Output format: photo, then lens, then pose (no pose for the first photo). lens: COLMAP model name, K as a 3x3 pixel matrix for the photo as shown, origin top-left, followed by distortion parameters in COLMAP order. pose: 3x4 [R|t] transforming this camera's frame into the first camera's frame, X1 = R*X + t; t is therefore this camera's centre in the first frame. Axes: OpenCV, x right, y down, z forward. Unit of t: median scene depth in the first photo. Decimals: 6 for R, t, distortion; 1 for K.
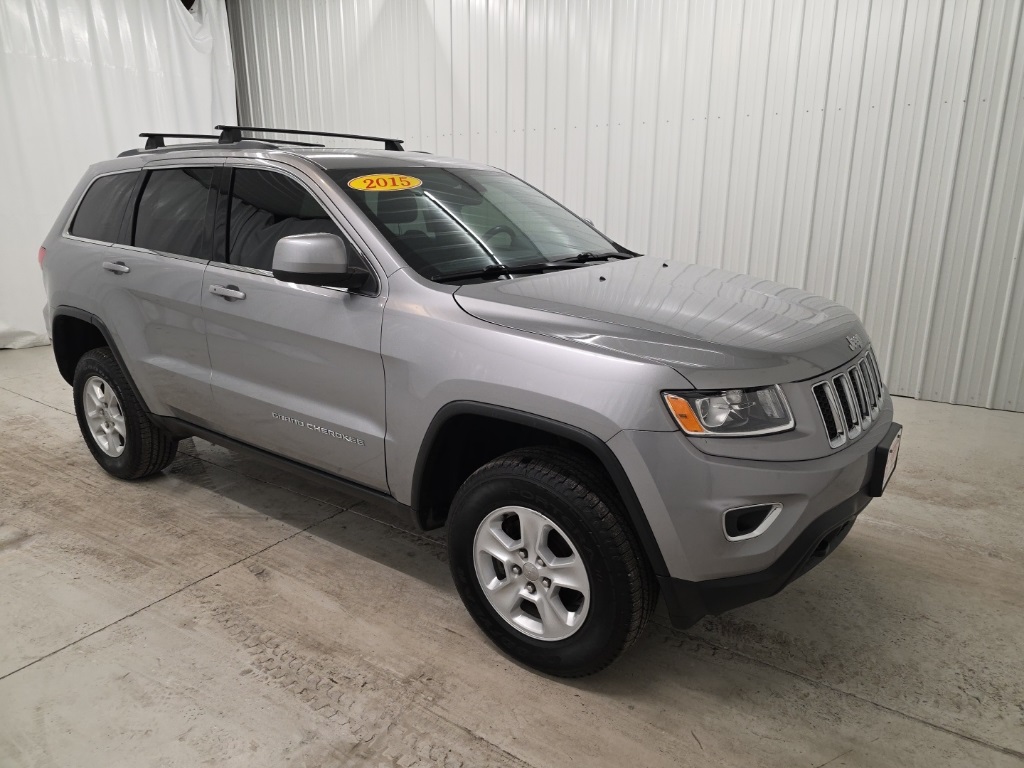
lens RADIAL K [[692.0, 0, 512.5], [0, 692.0, 387.6], [0, 0, 1]] dist [0.045496, -0.036051]
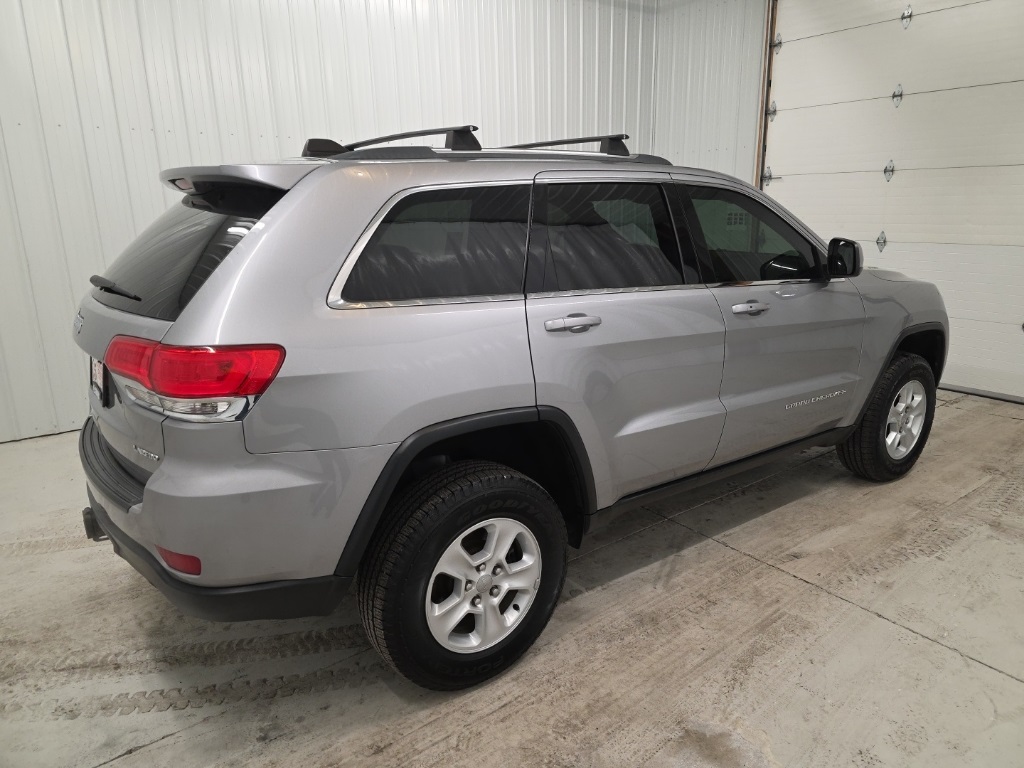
lens RADIAL K [[692.0, 0, 515.5], [0, 692.0, 385.7], [0, 0, 1]] dist [0.045496, -0.036051]
pose [[0.290091, -0.245853, 0.924880, -1.369380], [0.255500, 0.951255, 0.172726, -0.279703], [-0.922262, 0.186200, 0.338766, 0.931809]]
